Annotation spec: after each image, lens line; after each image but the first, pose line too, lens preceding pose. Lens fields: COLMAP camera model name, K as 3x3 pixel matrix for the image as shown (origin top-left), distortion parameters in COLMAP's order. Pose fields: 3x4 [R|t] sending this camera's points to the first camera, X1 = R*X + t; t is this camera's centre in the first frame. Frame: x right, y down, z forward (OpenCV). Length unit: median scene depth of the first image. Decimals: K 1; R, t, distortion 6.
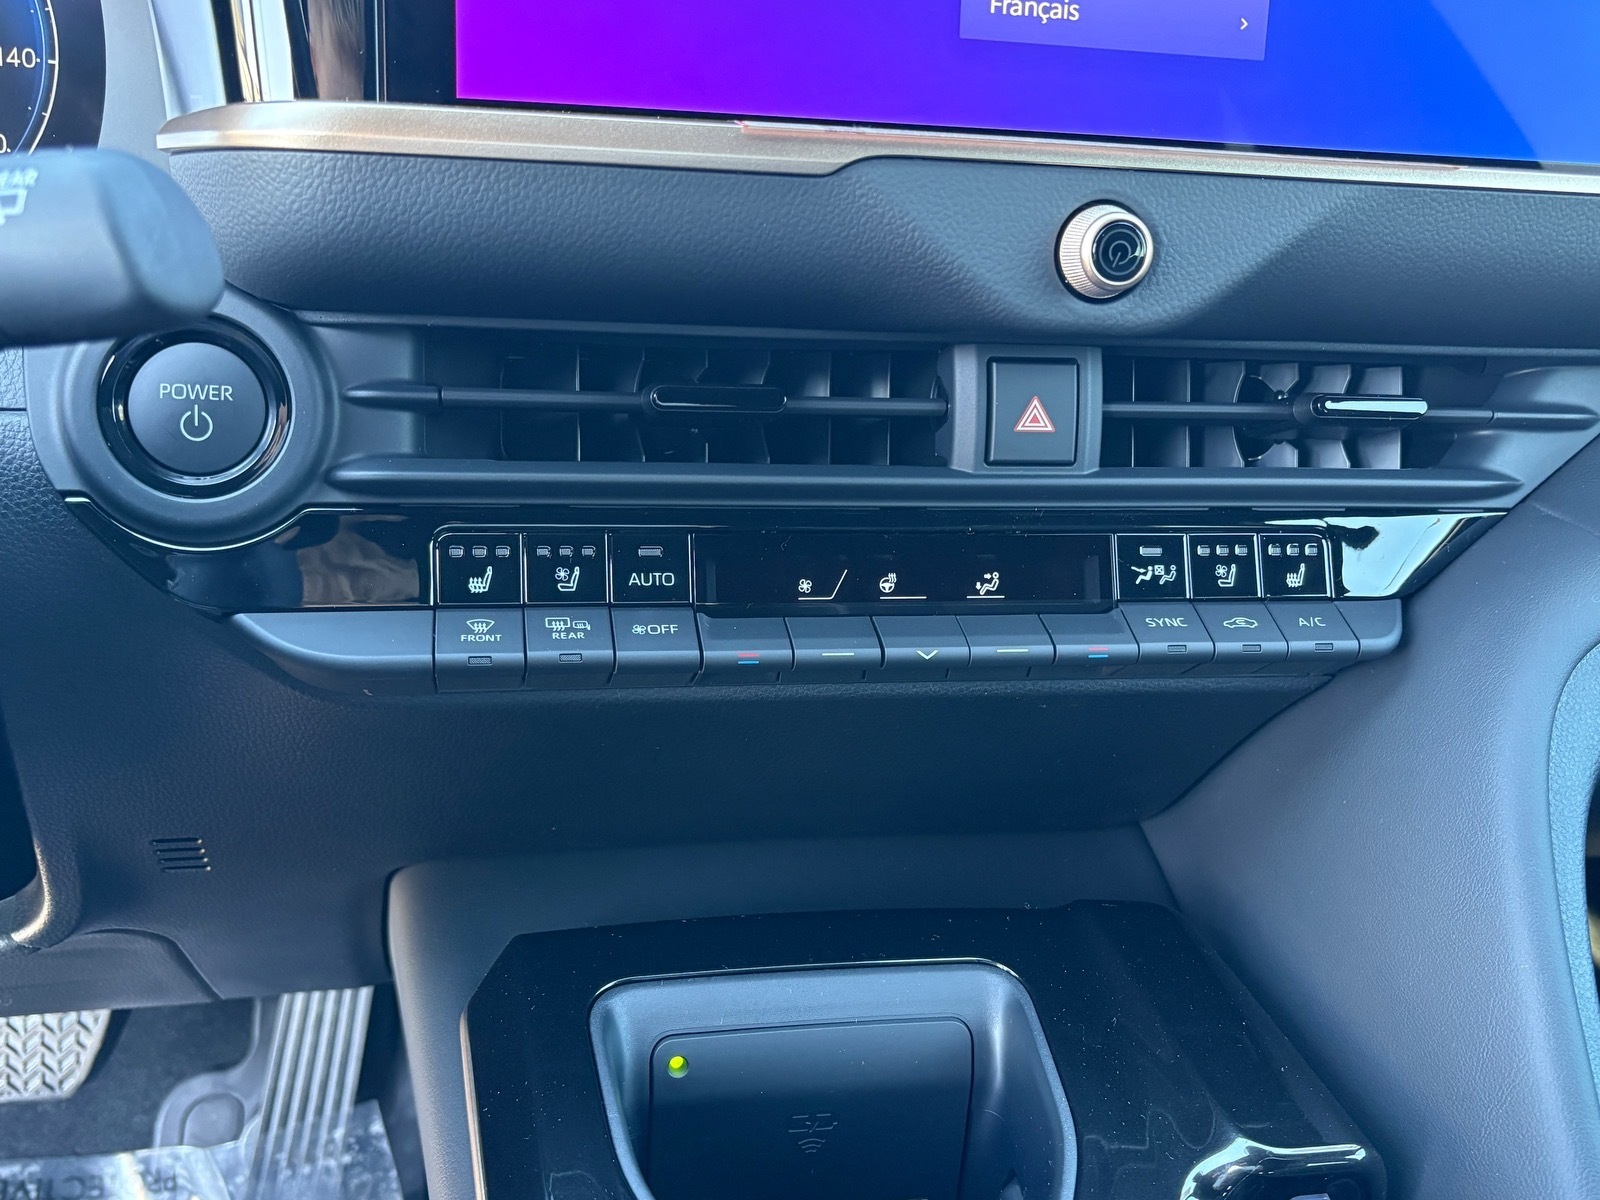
lens RADIAL K [[1515.4, 0, 800.0], [0, 1515.4, 600.0], [0, 0, 1]] dist [0.180085, -0.721554]
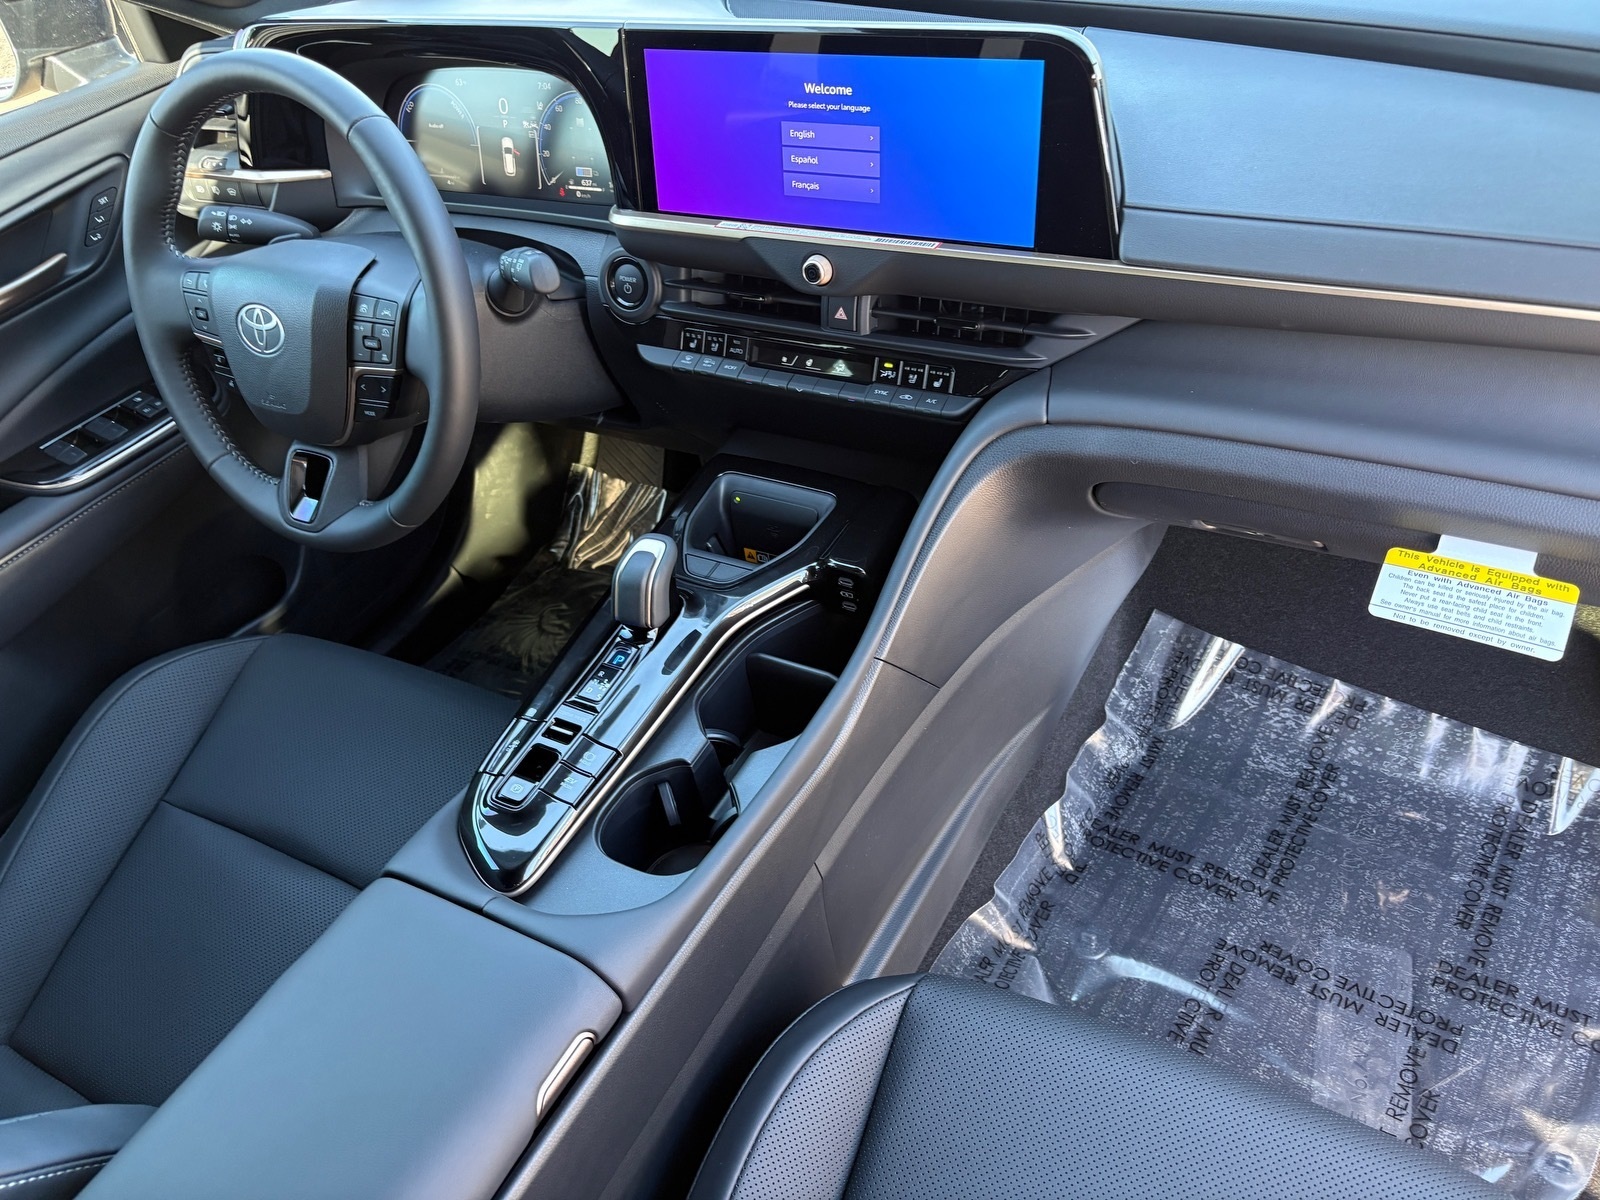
lens RADIAL K [[1216.4, 0, 807.4], [0, 1216.4, 593.7], [0, 0, 1]] dist [0.019280, -0.009318]
pose [[0.743809, 0.274503, -0.609423, 1.660114], [-0.088319, 0.944144, 0.317476, -0.346117], [0.662531, -0.182318, 0.726507, -0.822202]]
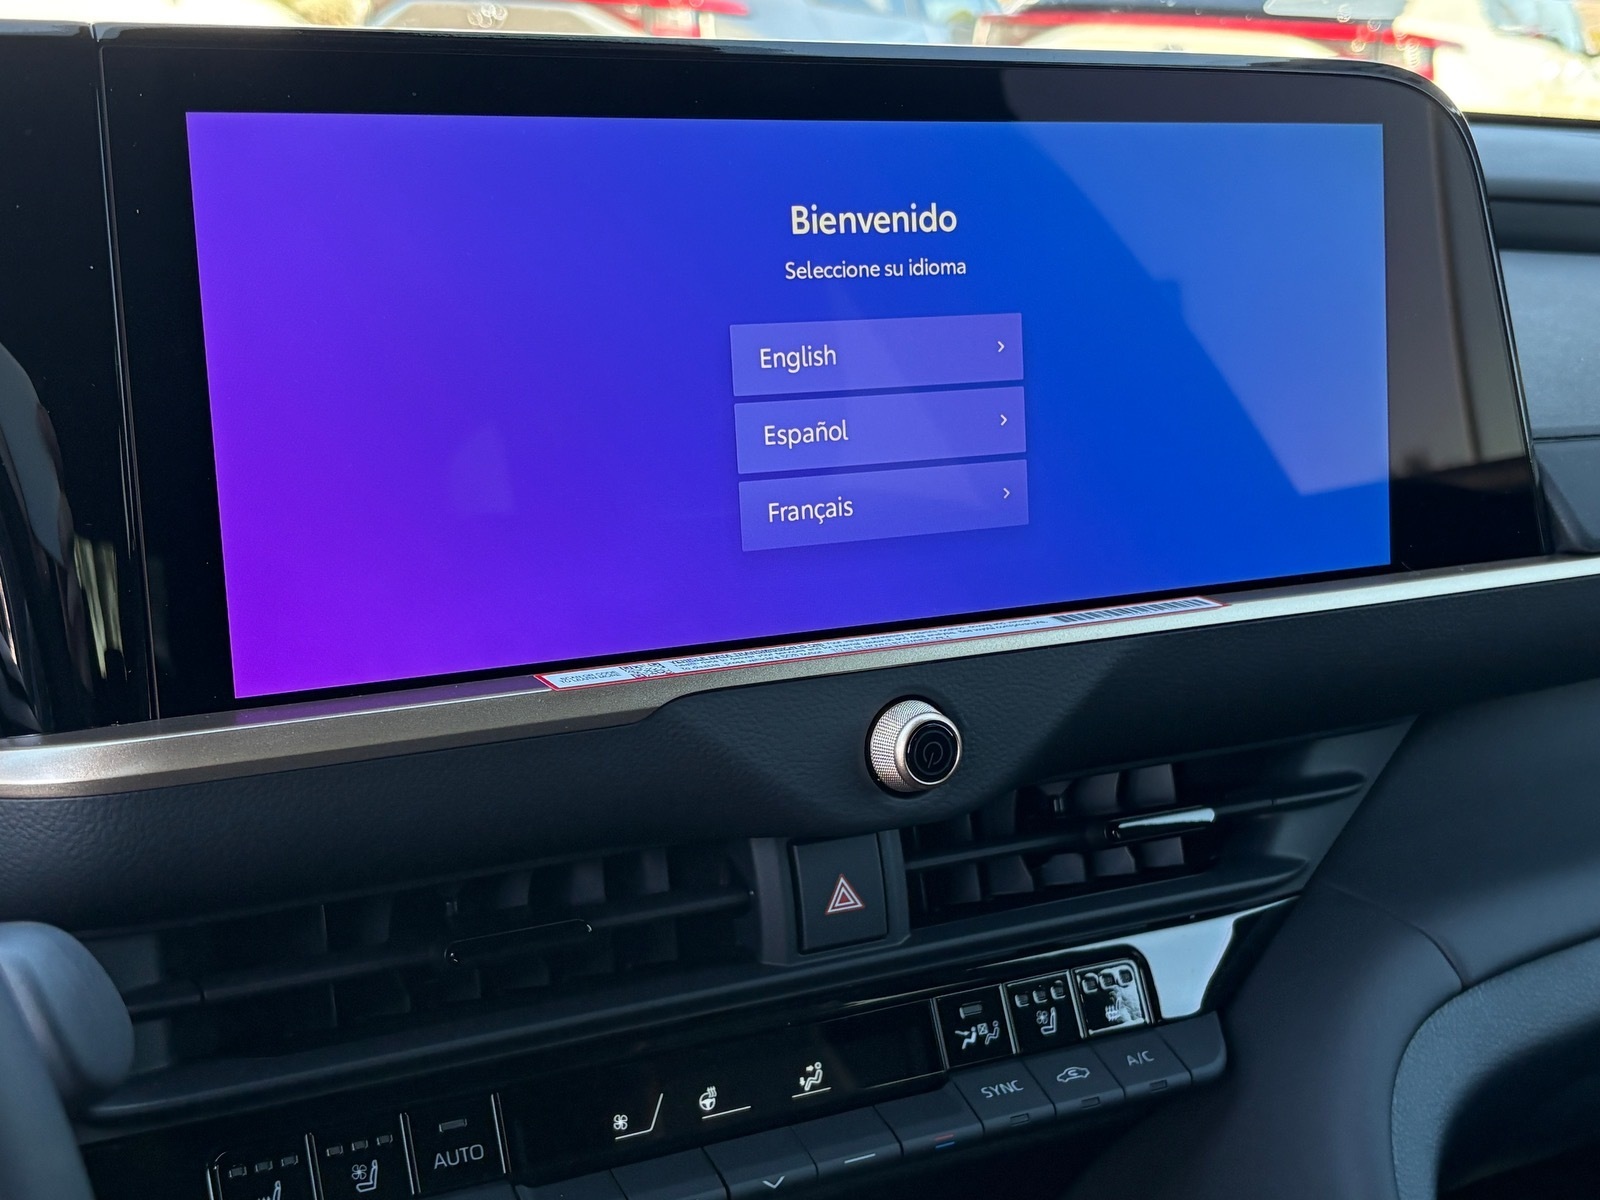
lens RADIAL K [[2057.8, 0, 800.0], [0, 2057.8, 600.0], [0, 0, 1]] dist [0.224190, -0.993884]
pose [[0.957471, -0.113001, 0.265479, -0.186431], [0.140171, 0.986414, -0.085670, -0.193555], [-0.252192, 0.119239, 0.960303, -0.230159]]
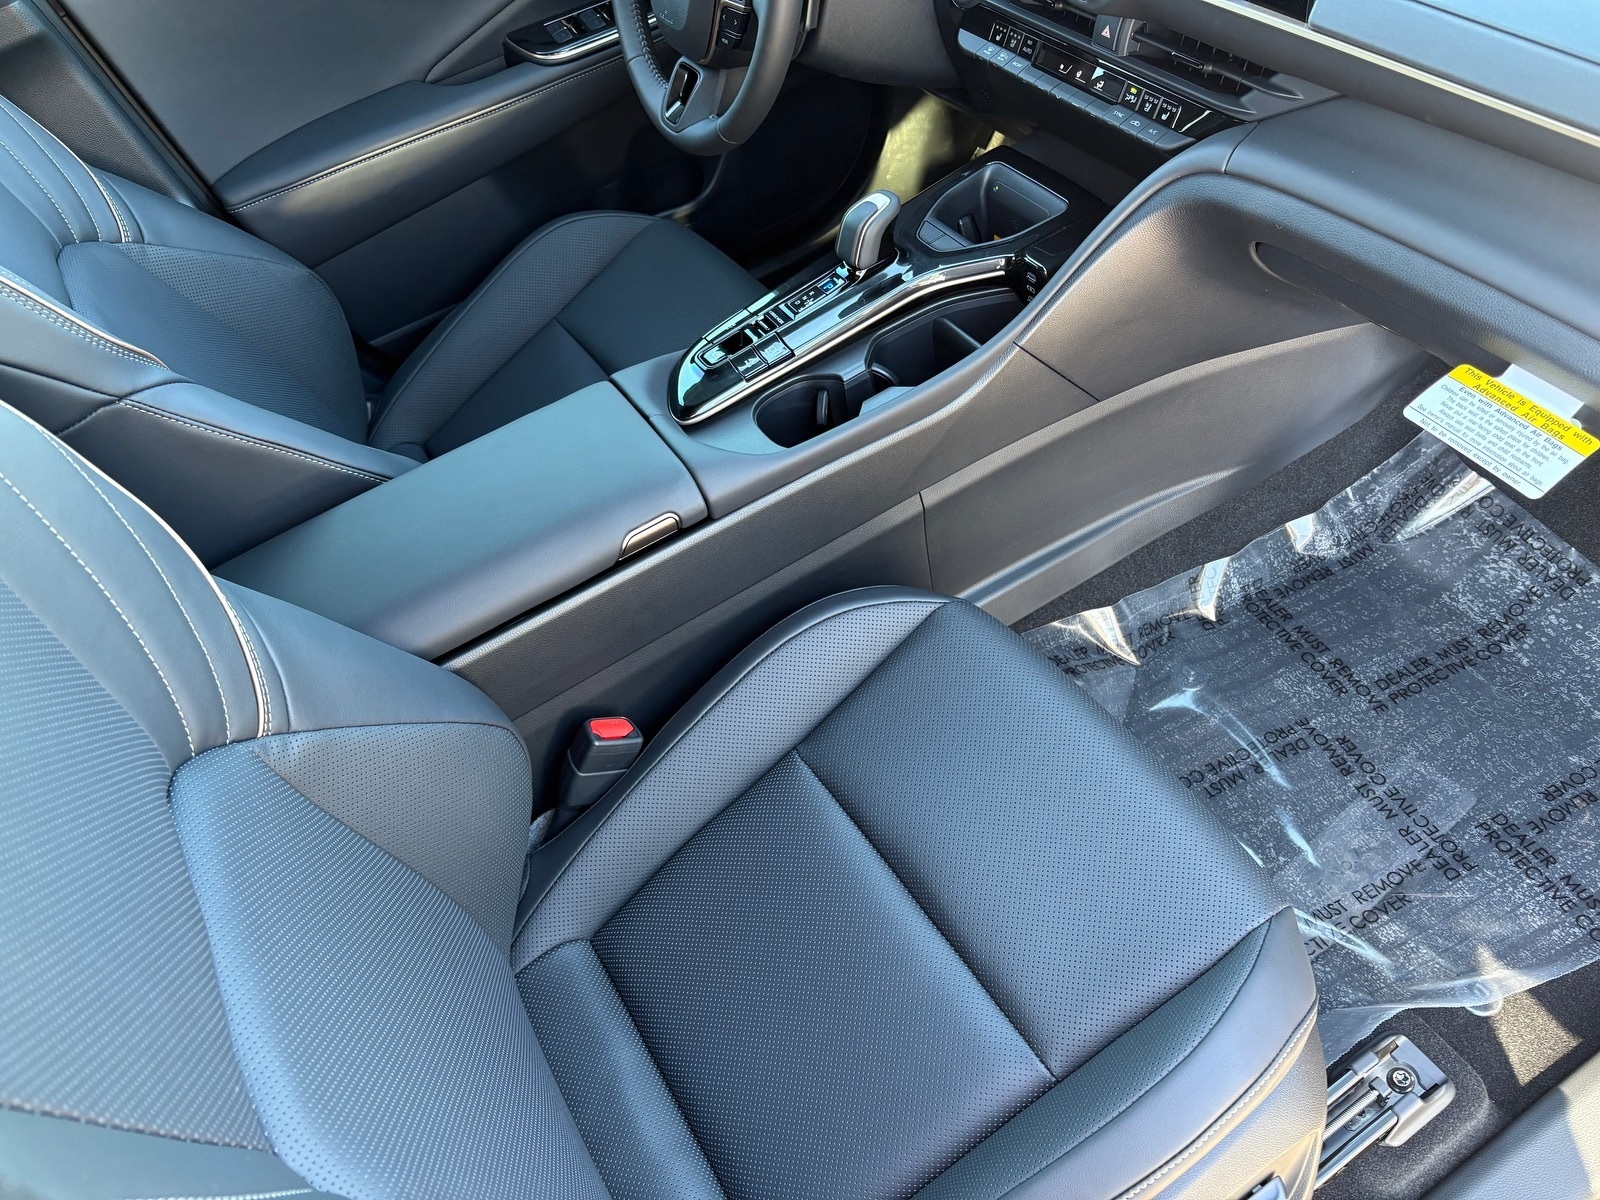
lens RADIAL K [[1216.4, 0, 807.4], [0, 1216.4, 593.7], [0, 0, 1]] dist [0.019280, -0.009318]
pose [[0.322877, 0.606505, -0.726568, 2.501964], [-0.207547, 0.794372, 0.570874, -0.511648], [0.923404, -0.033525, 0.382363, -0.586374]]
